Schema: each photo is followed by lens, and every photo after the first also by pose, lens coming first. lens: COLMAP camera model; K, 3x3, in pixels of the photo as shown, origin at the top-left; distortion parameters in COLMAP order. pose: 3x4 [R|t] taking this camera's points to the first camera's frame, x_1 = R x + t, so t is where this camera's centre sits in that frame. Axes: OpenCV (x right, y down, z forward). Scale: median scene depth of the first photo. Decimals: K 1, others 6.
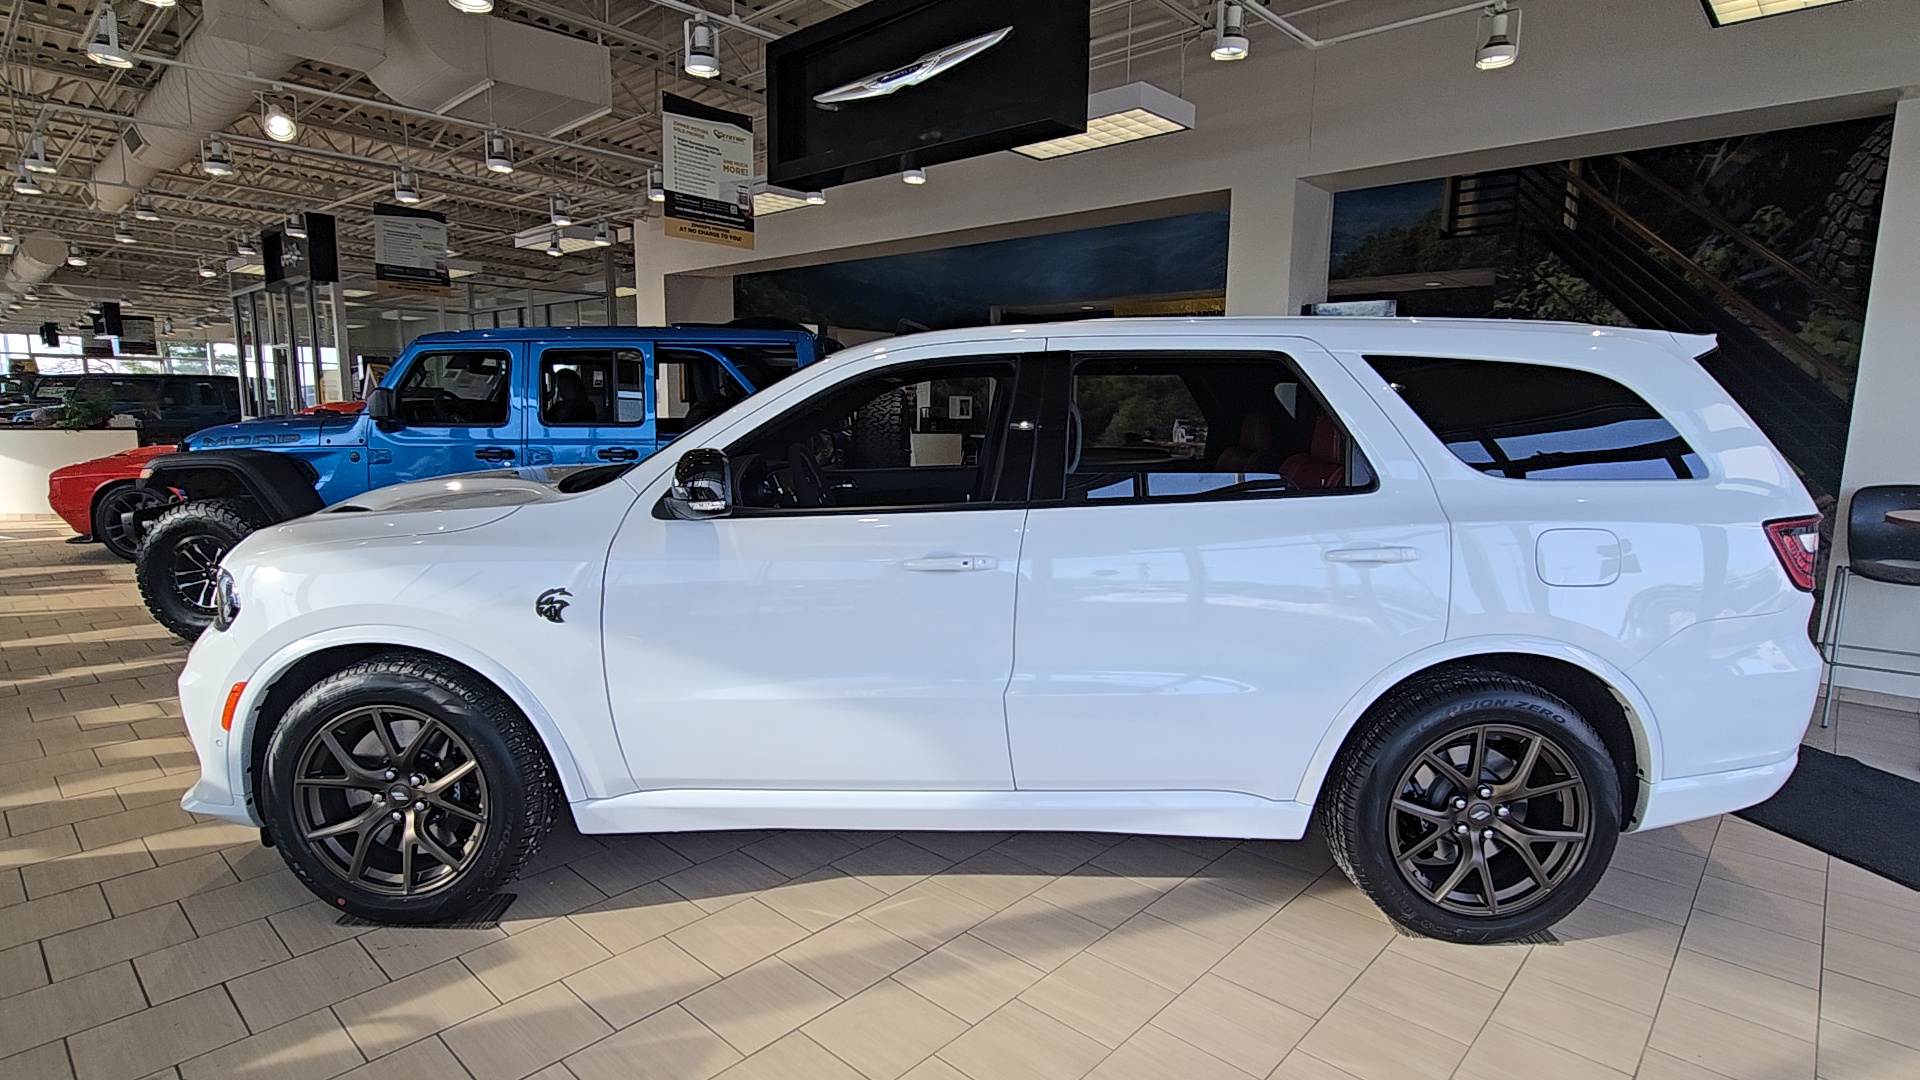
lens RADIAL K [[970.6, 0, 958.5], [0, 970.6, 543.9], [0, 0, 1]] dist [-0.000144, -0.002003]
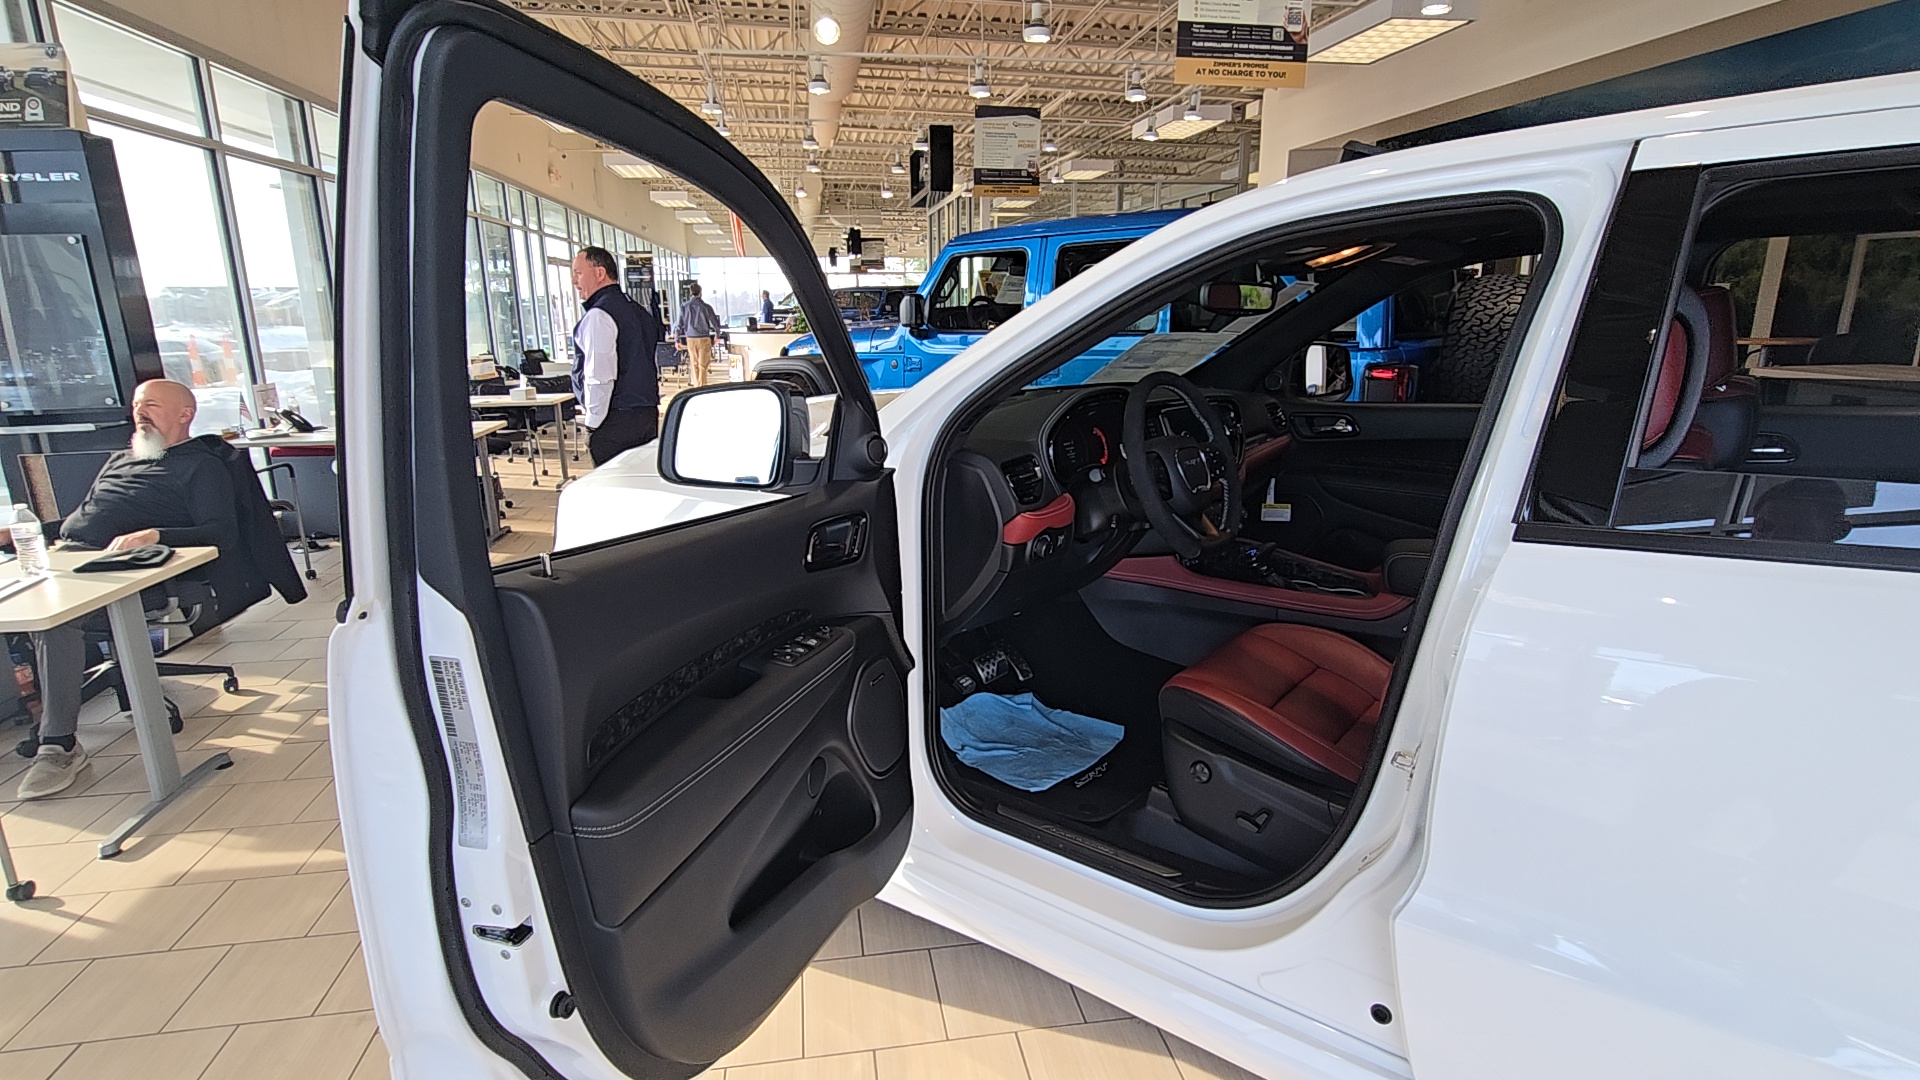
lens RADIAL K [[970.6, 0, 944.1], [0, 970.6, 546.7], [0, 0, 1]] dist [-0.000144, -0.002003]
pose [[0.781854, 0.132919, -0.609129, 0.063901], [-0.069072, 0.989462, 0.127254, -0.033704], [0.619624, -0.057420, 0.782796, 0.226390]]
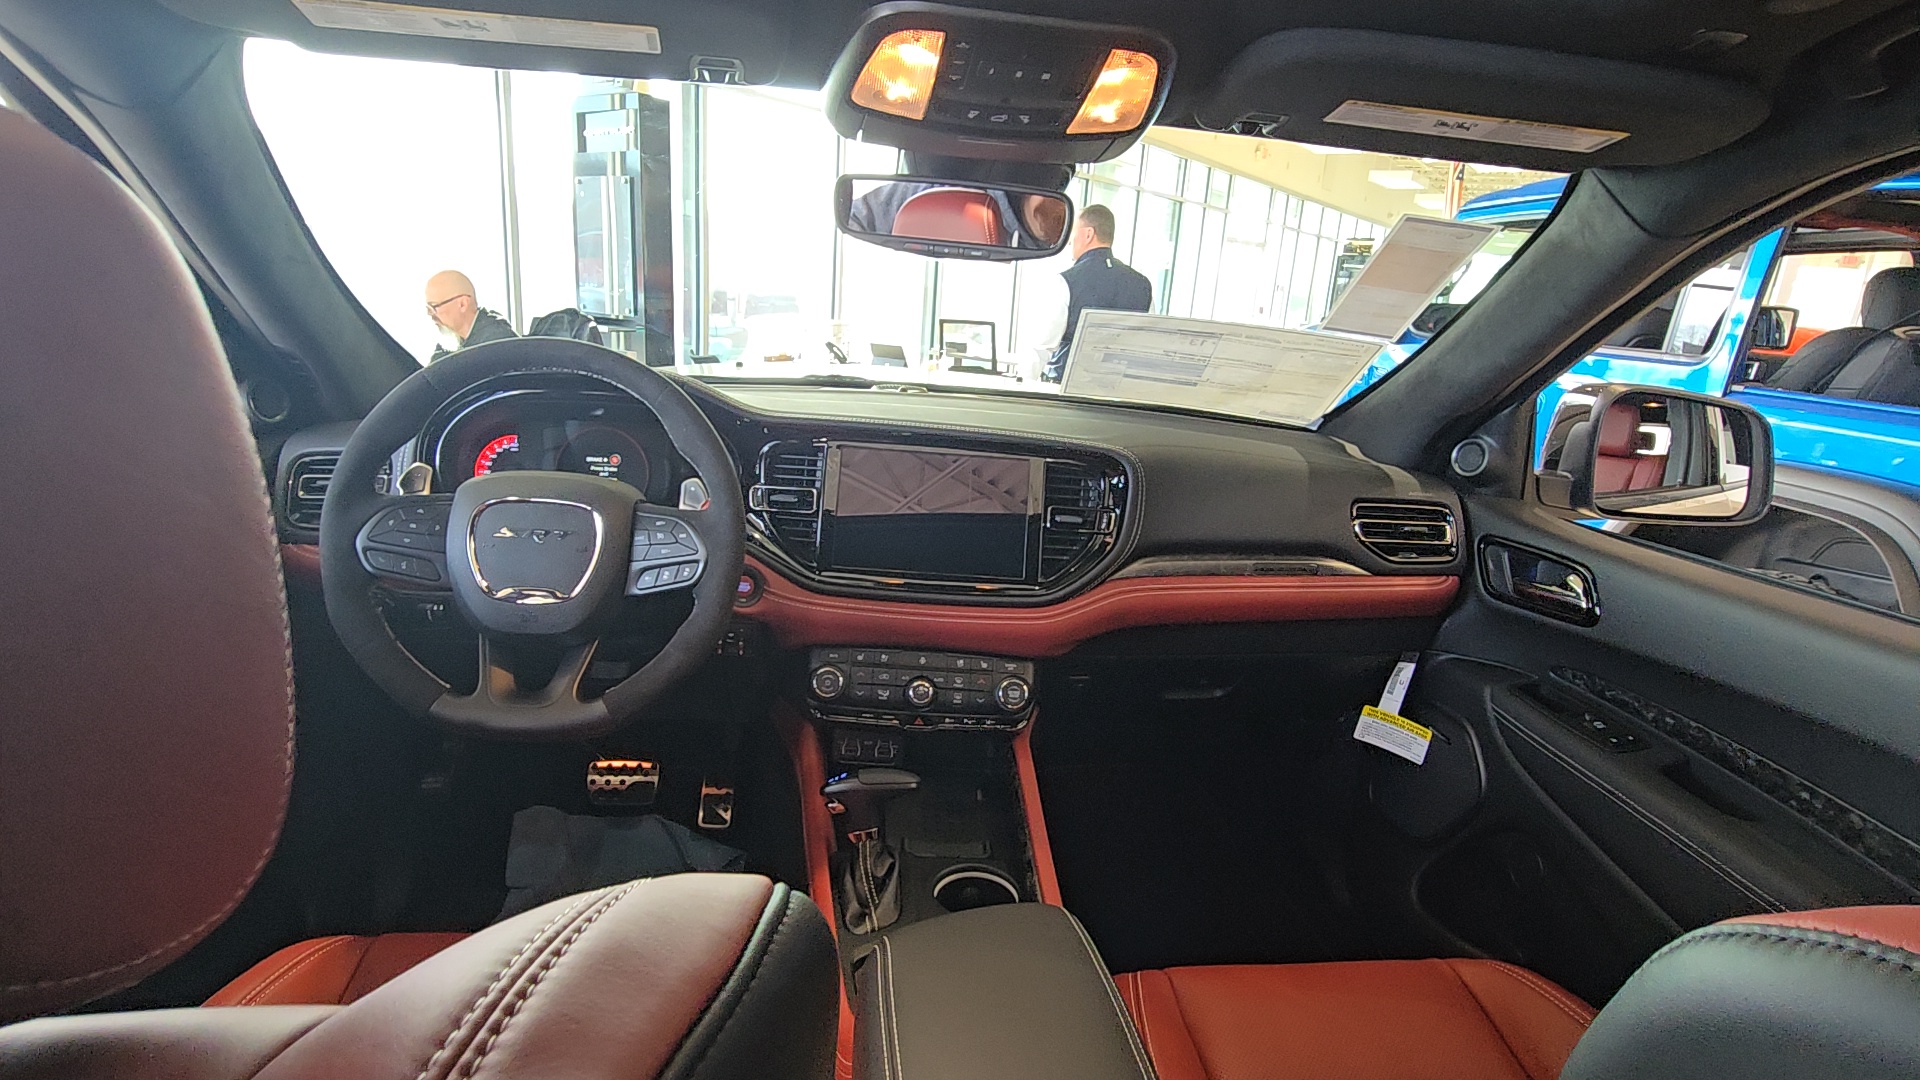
lens RADIAL K [[970.6, 0, 950.9], [0, 970.6, 541.8], [0, 0, 1]] dist [-0.000144, -0.002003]
pose [[0.131474, 0.262580, -0.955911, 0.085004], [-0.206238, 0.950428, 0.232708, -0.075579], [0.969629, 0.166550, 0.179110, 0.581300]]
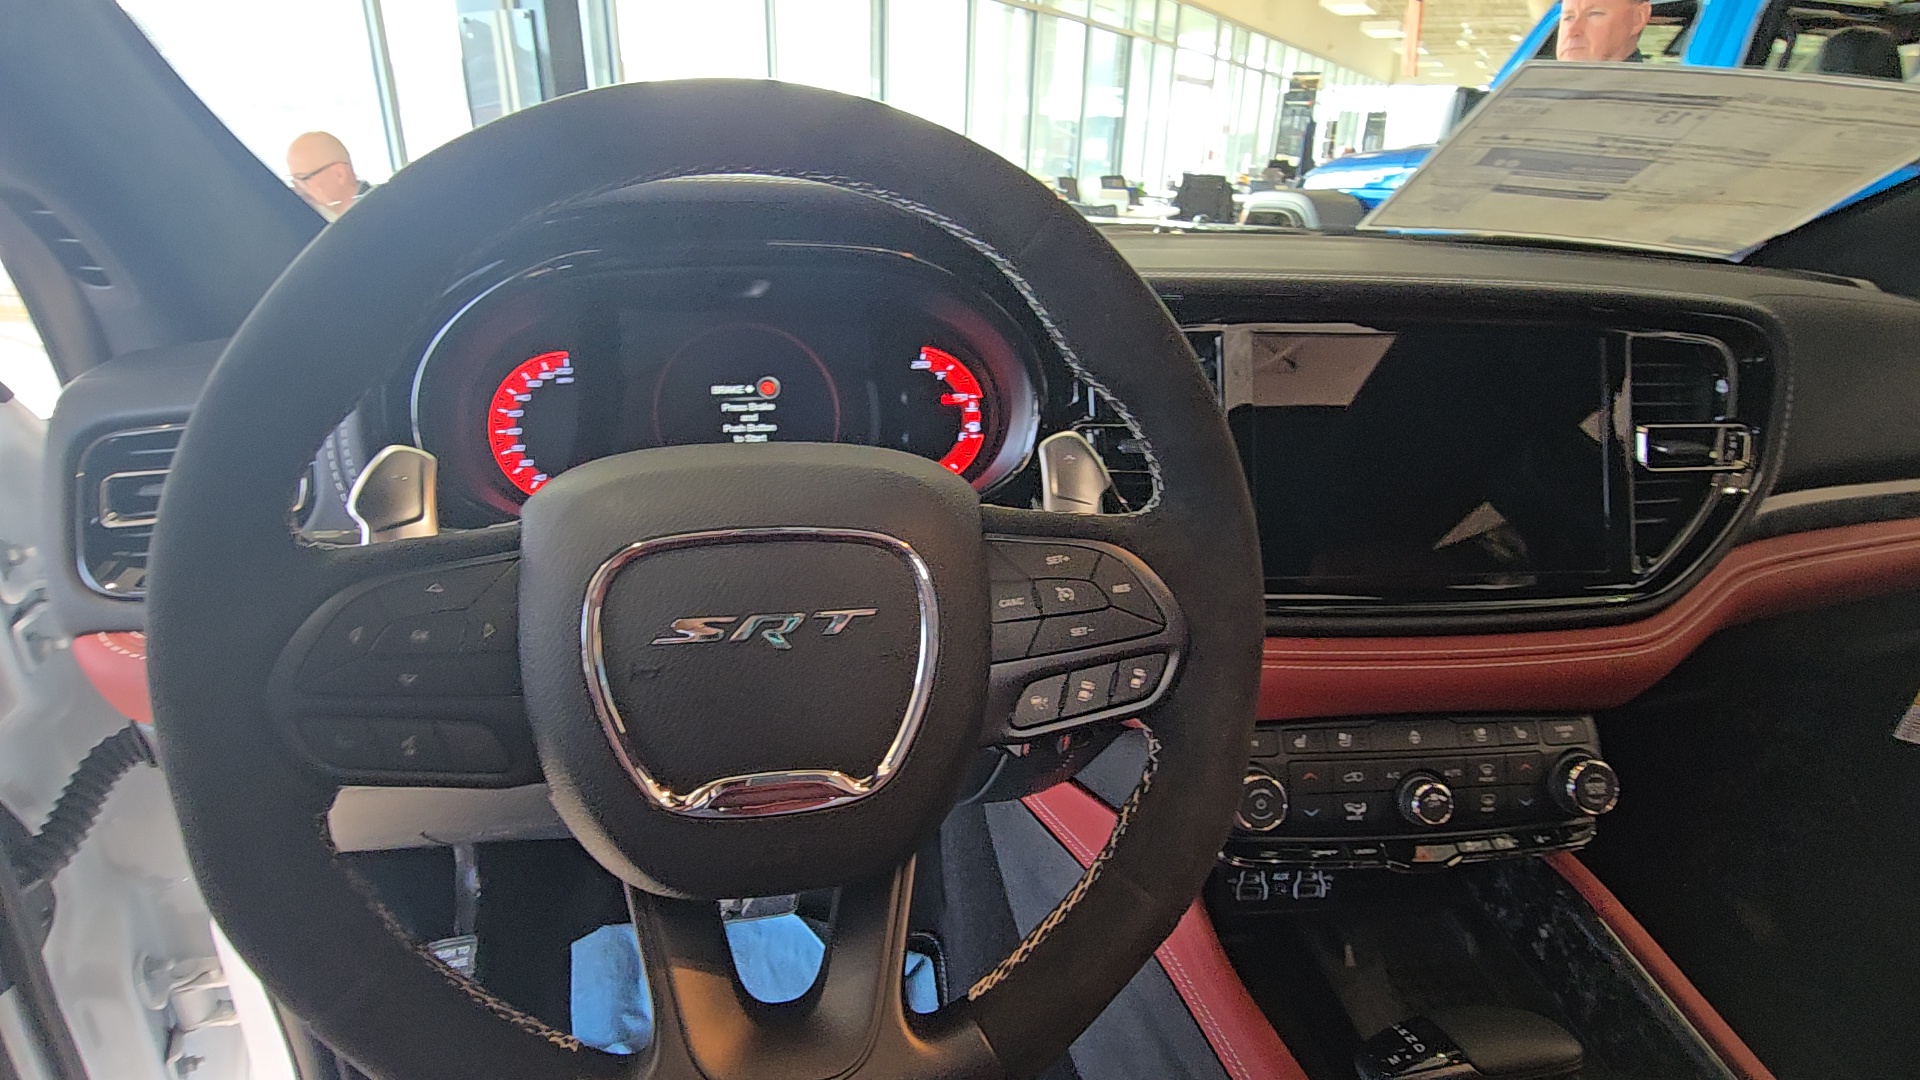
lens RADIAL K [[970.6, 0, 947.8], [0, 970.6, 545.8], [0, 0, 1]] dist [-0.000144, -0.002003]
pose [[0.219765, 0.369568, -0.902841, -0.022859], [-0.158072, 0.926727, 0.340868, -0.051992], [0.962661, 0.067803, 0.262081, 0.538463]]
